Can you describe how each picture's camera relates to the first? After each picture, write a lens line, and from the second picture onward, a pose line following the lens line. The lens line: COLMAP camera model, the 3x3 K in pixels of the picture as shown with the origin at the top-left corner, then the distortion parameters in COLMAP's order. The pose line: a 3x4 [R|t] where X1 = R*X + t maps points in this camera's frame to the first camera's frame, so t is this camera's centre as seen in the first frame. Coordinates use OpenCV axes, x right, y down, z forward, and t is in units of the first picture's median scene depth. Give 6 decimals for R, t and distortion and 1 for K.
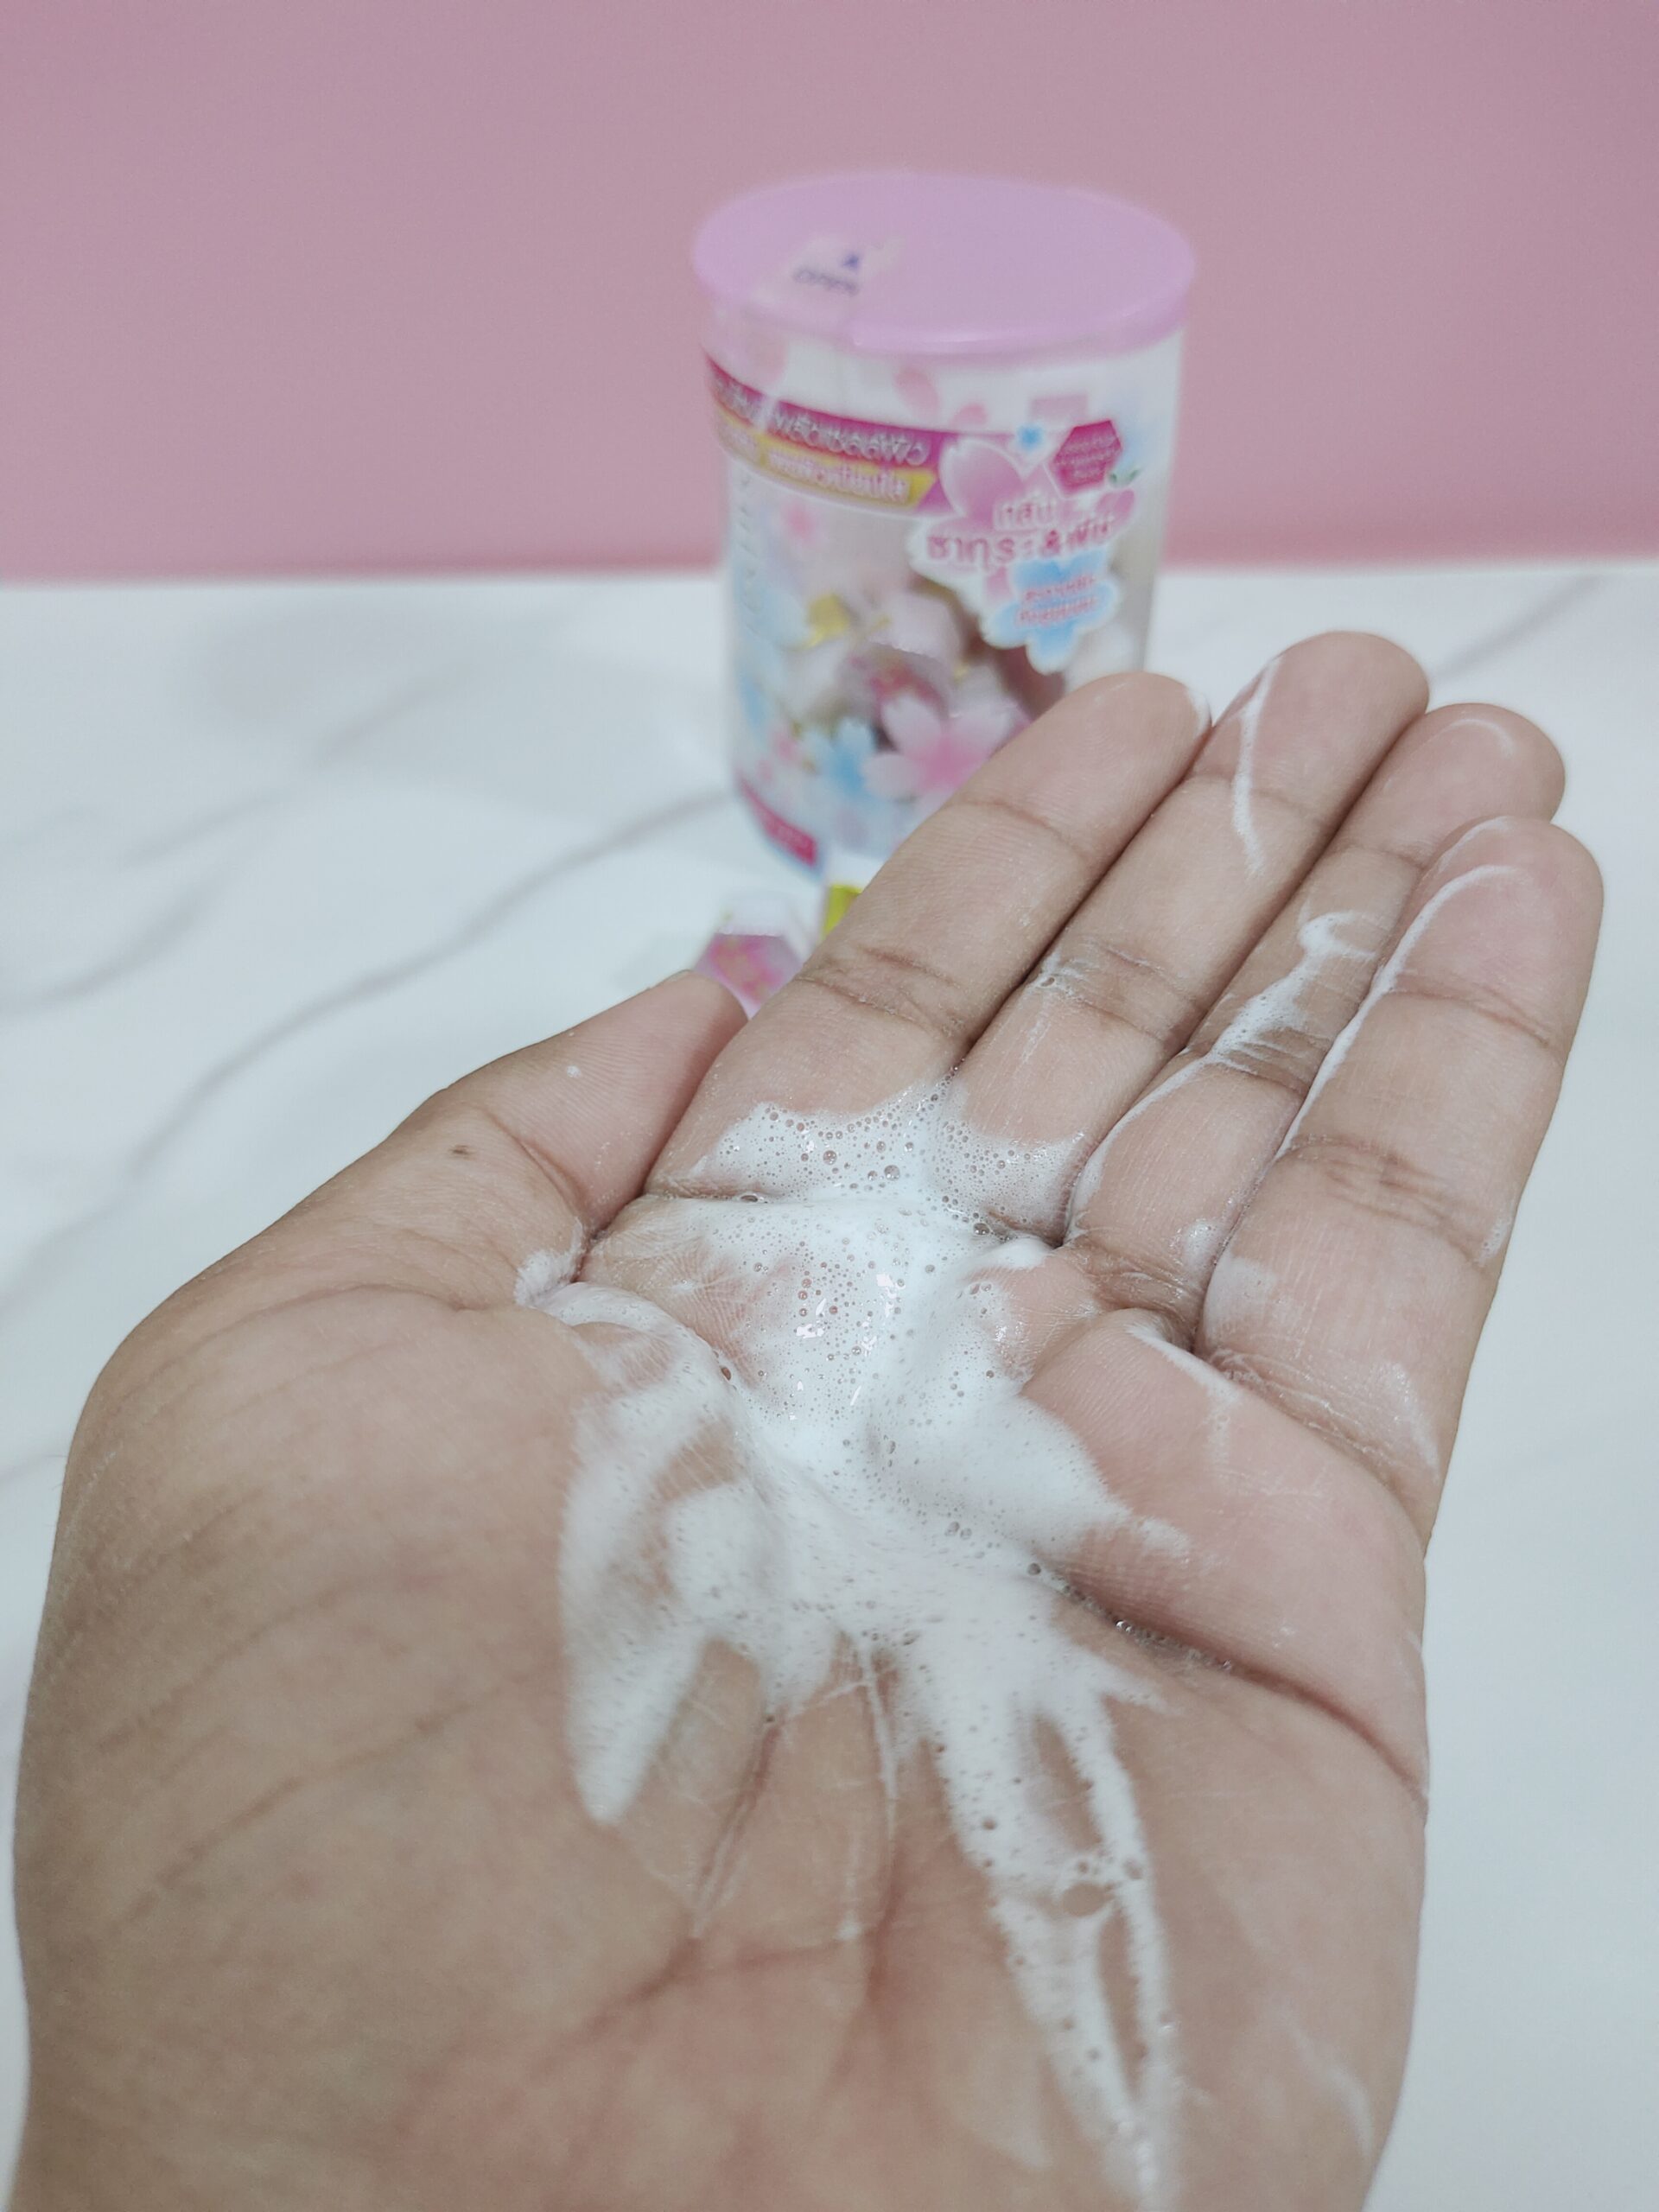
lens RADIAL K [[1848.0, 0, 829.5], [0, 1848.0, 1106.0], [0, 0, 1]] dist [-0.003123, -0.004125]
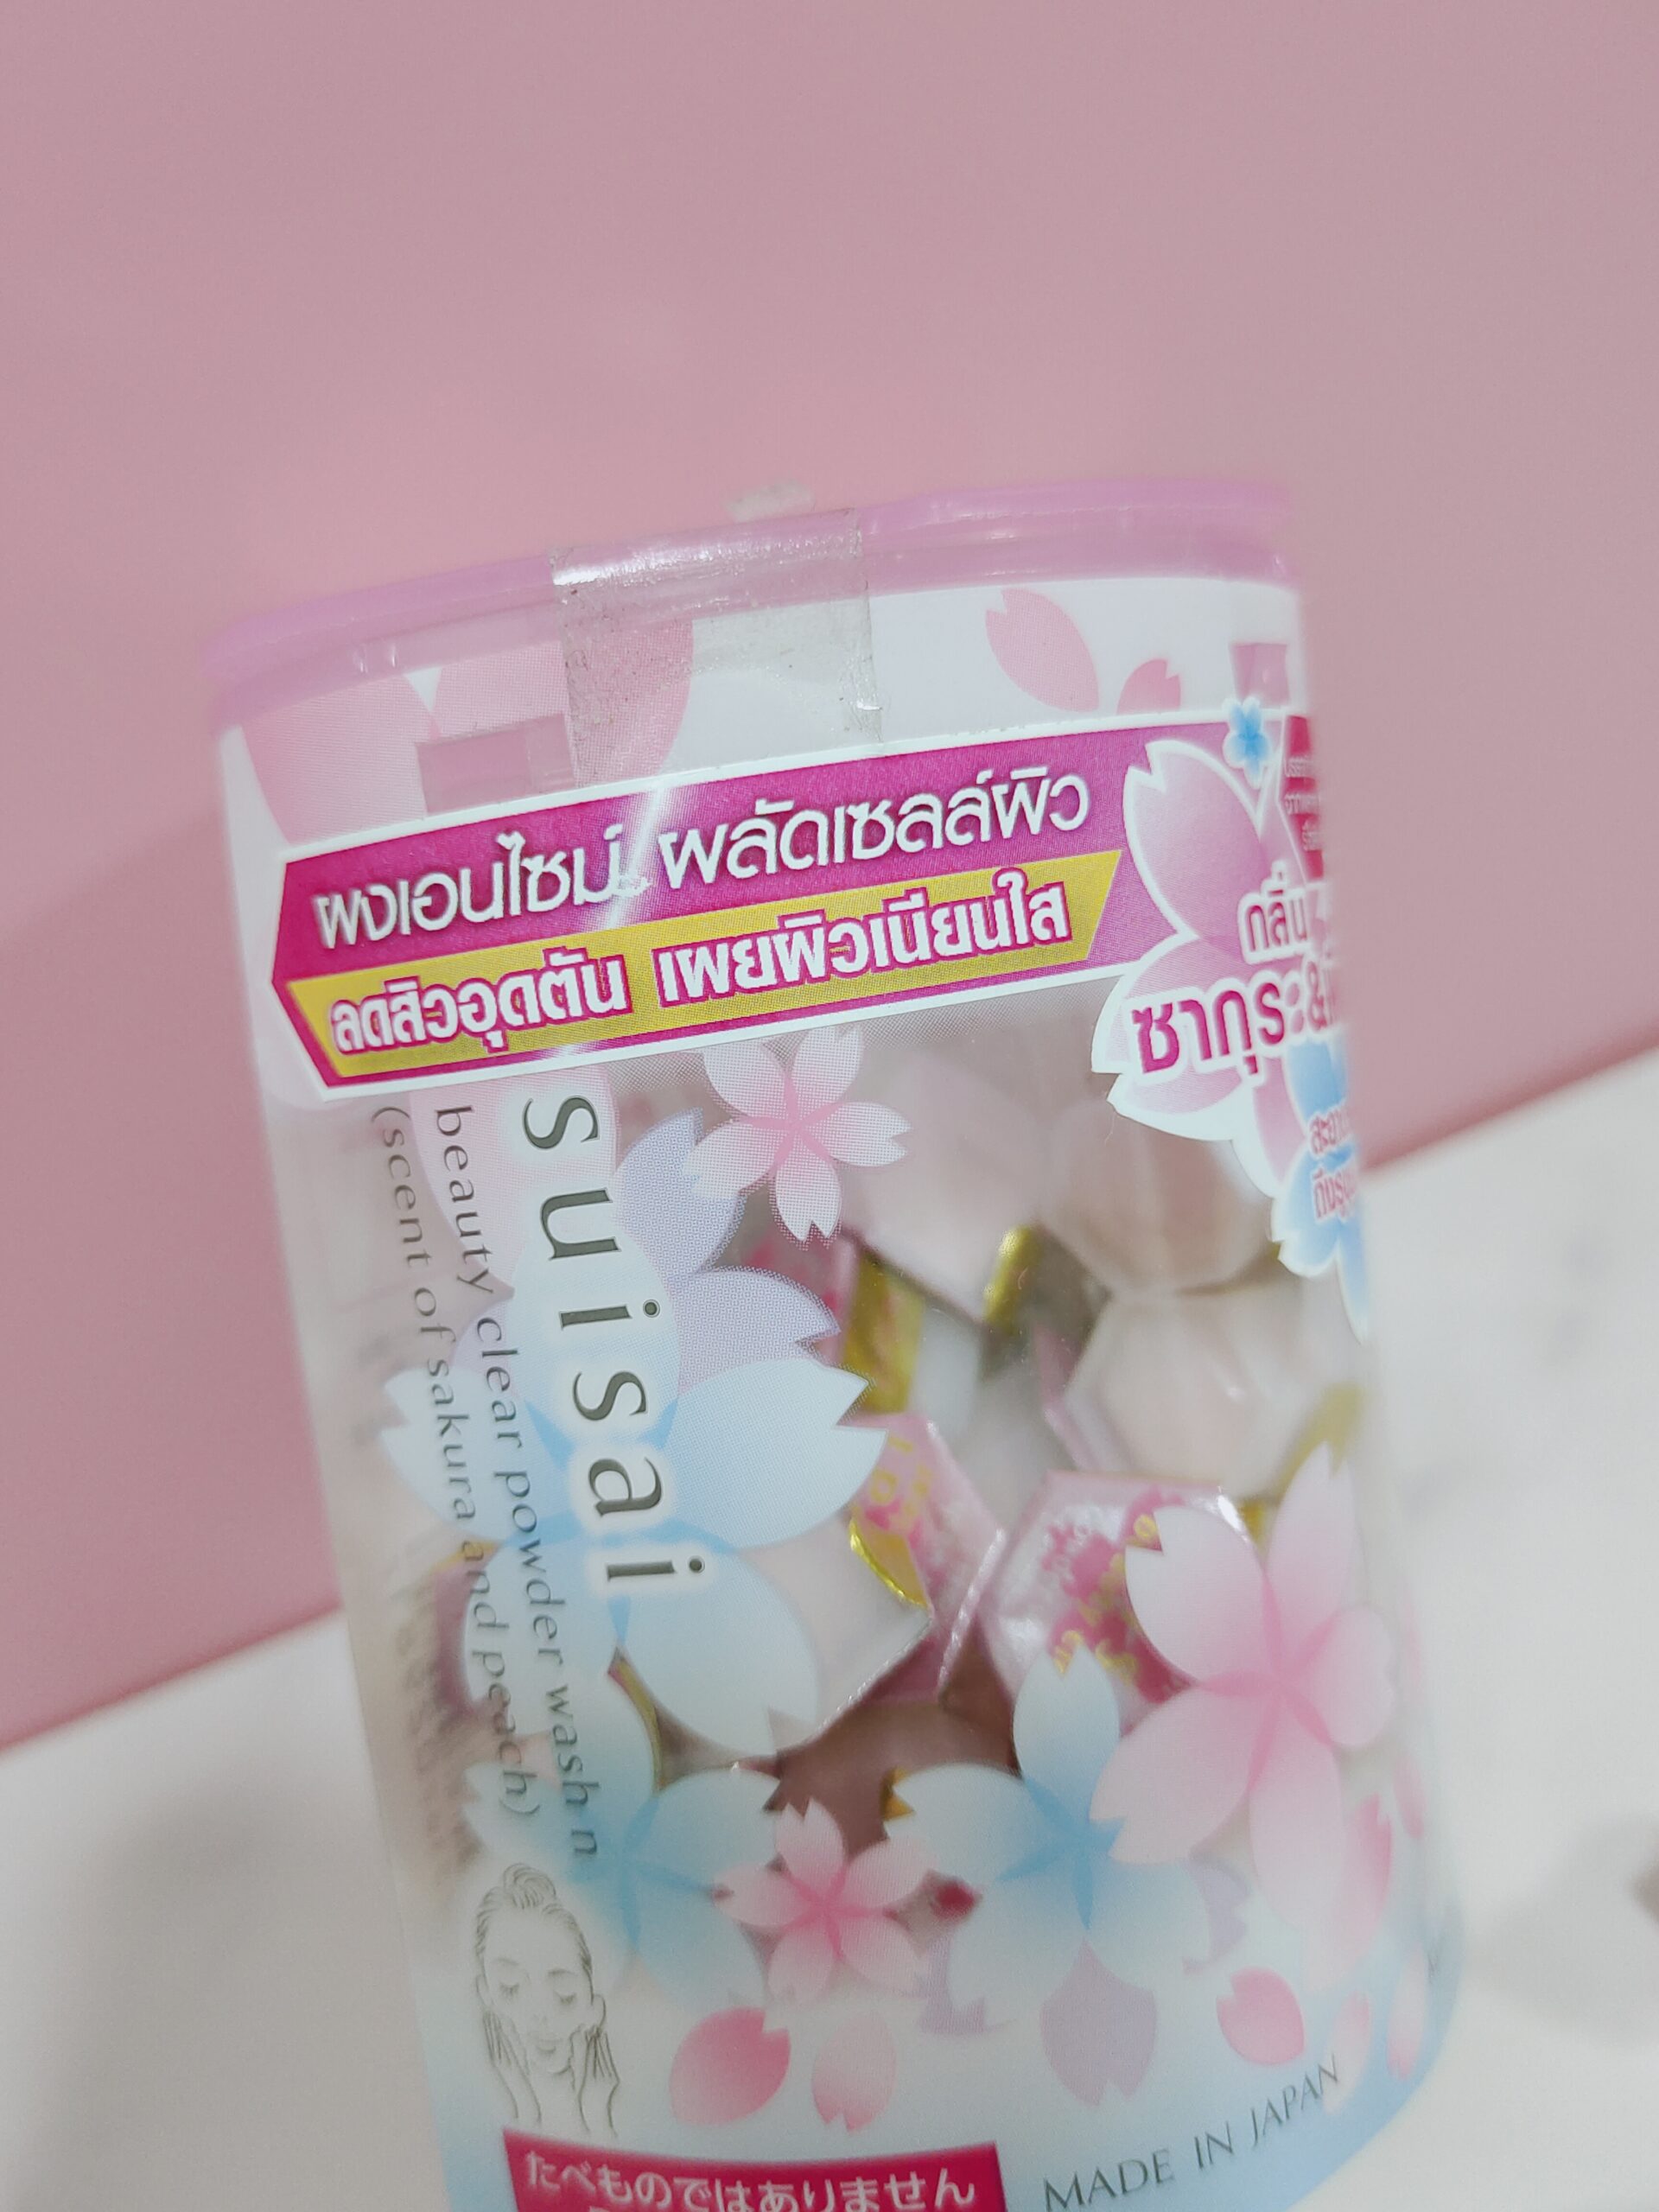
lens RADIAL K [[2092.8, 0, 829.5], [0, 2092.8, 1106.0], [0, 0, 1]] dist [-0.007625, -0.018056]
pose [[0.711087, -0.157142, 0.685318, -0.298271], [0.596125, 0.651572, -0.469136, -0.129333], [-0.372814, 0.742132, 0.557001, 0.799192]]
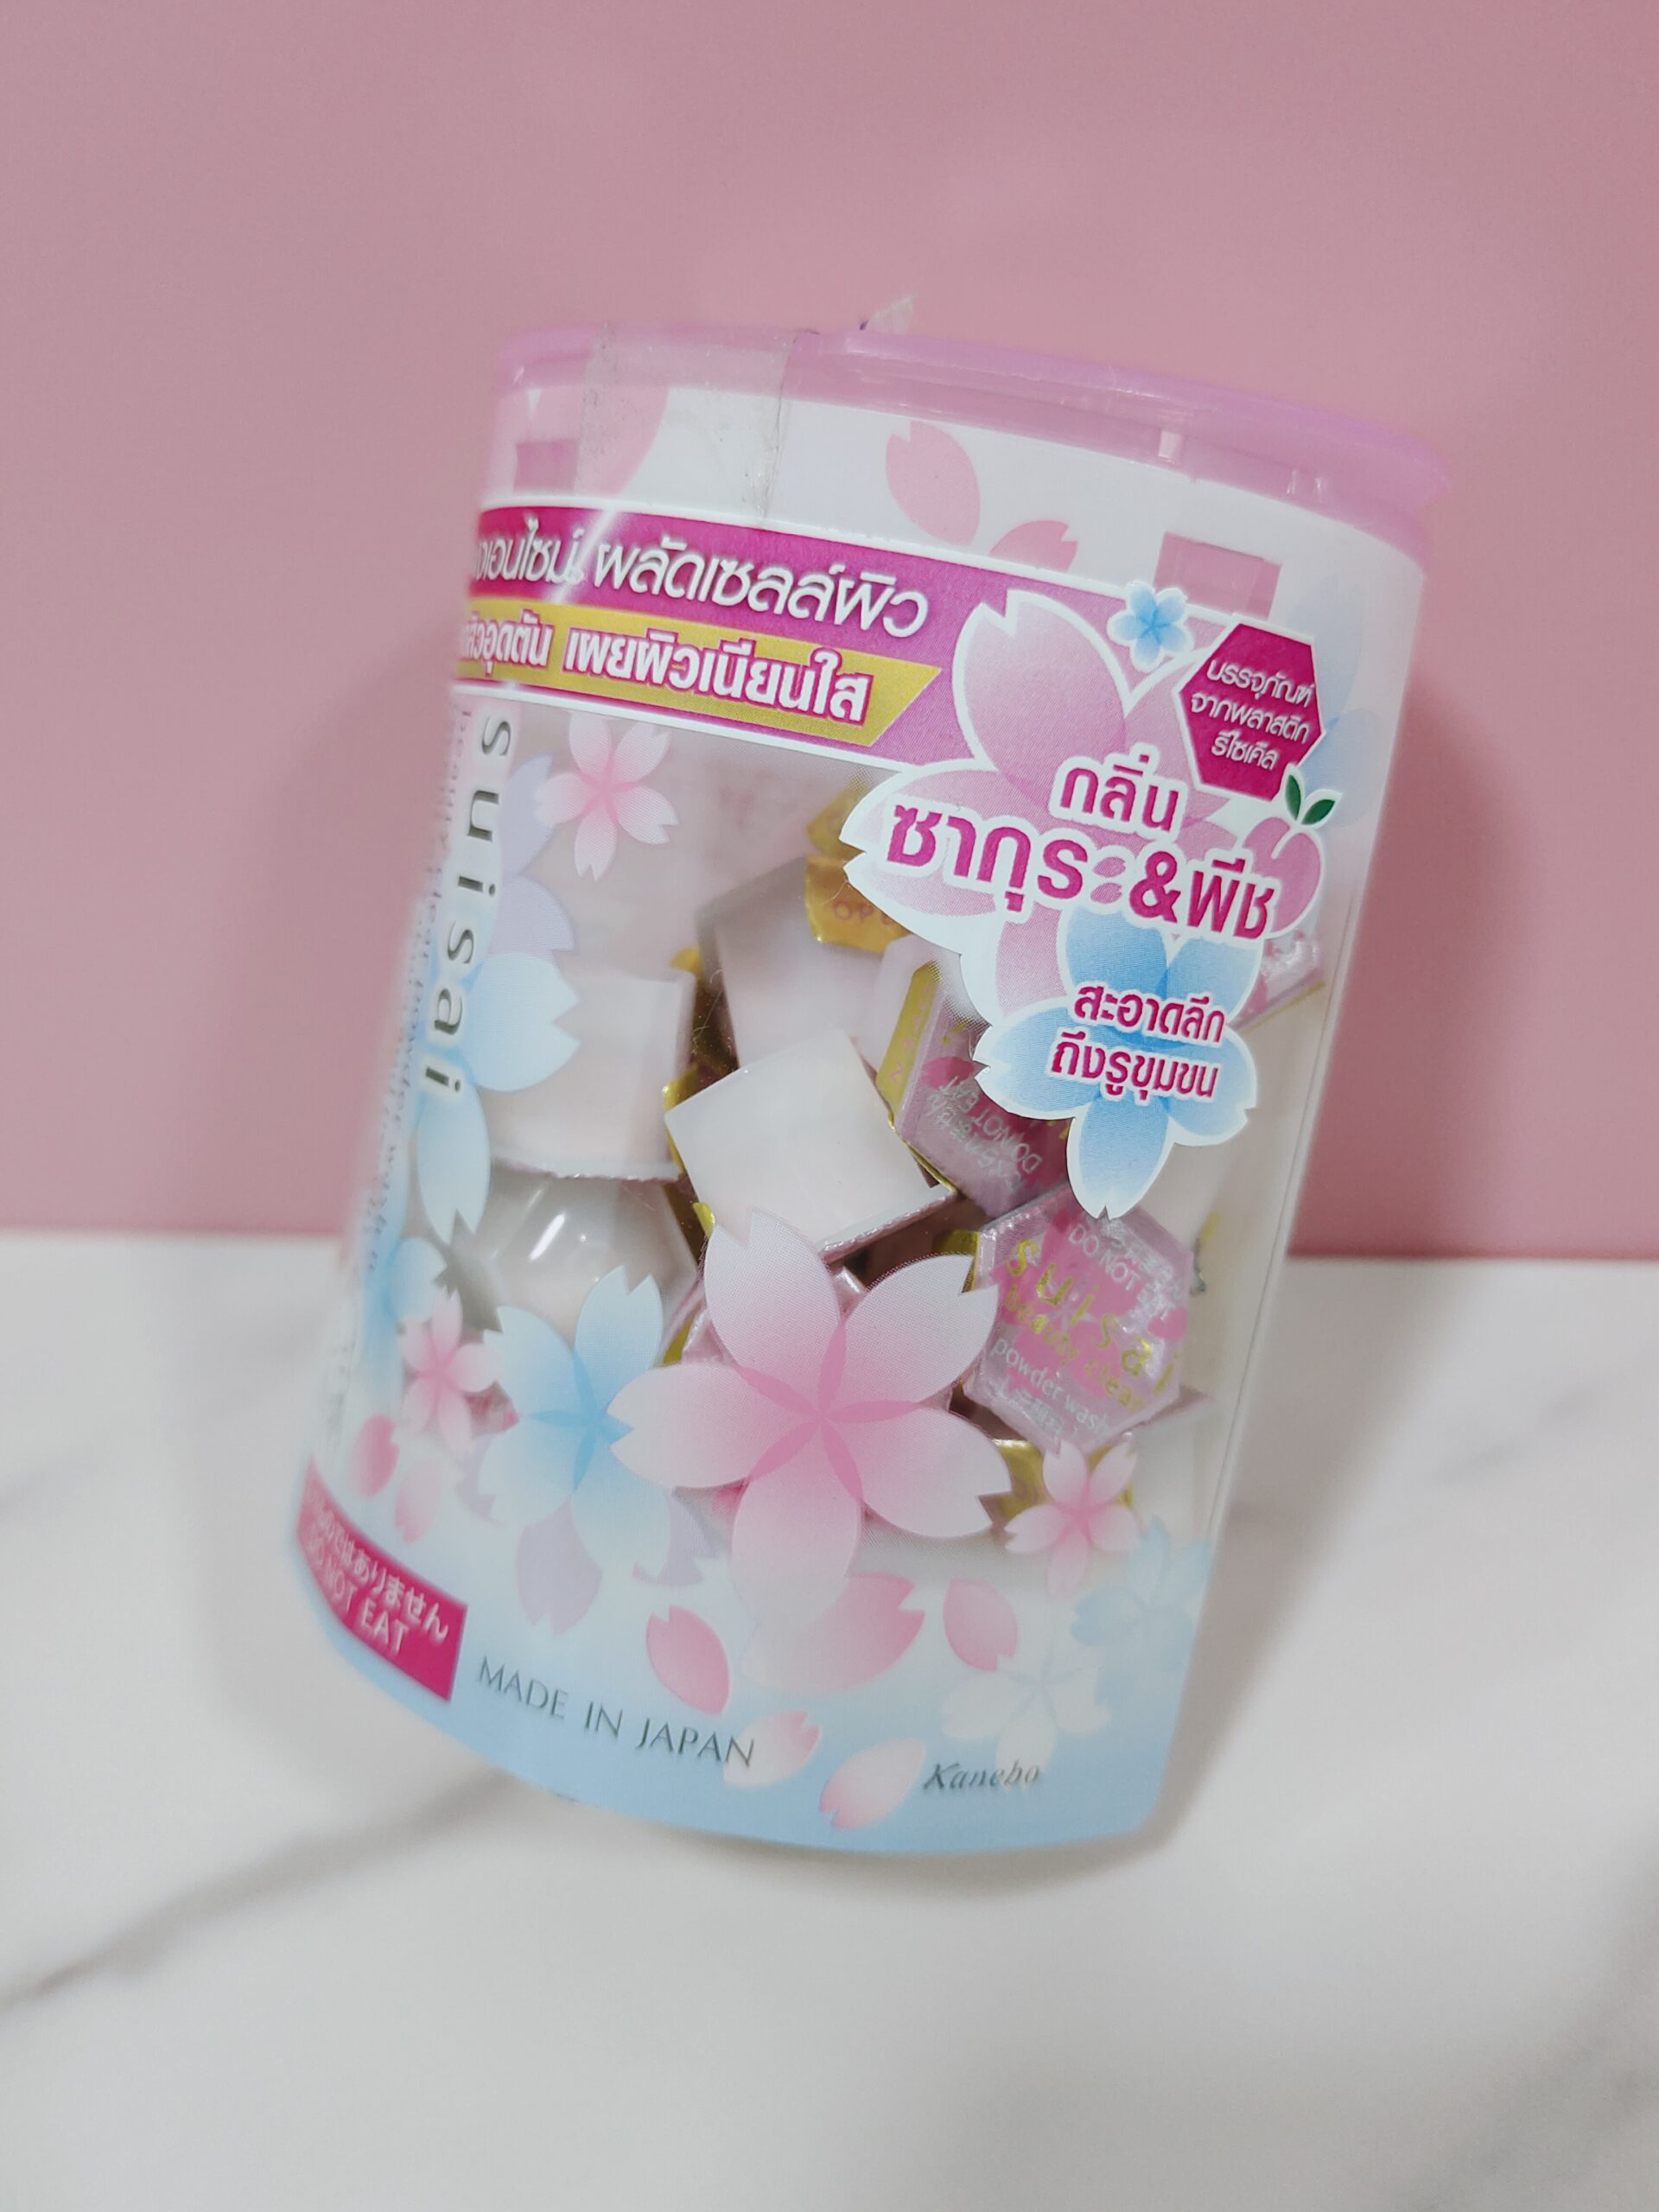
lens RADIAL K [[2092.8, 0, 829.5], [0, 2092.8, 1106.0], [0, 0, 1]] dist [-0.007625, -0.018056]
pose [[0.972715, 0.204671, 0.109245, -0.002704], [-0.091993, 0.772544, -0.628262, 0.065091], [-0.212984, 0.601070, 0.770294, 0.663297]]
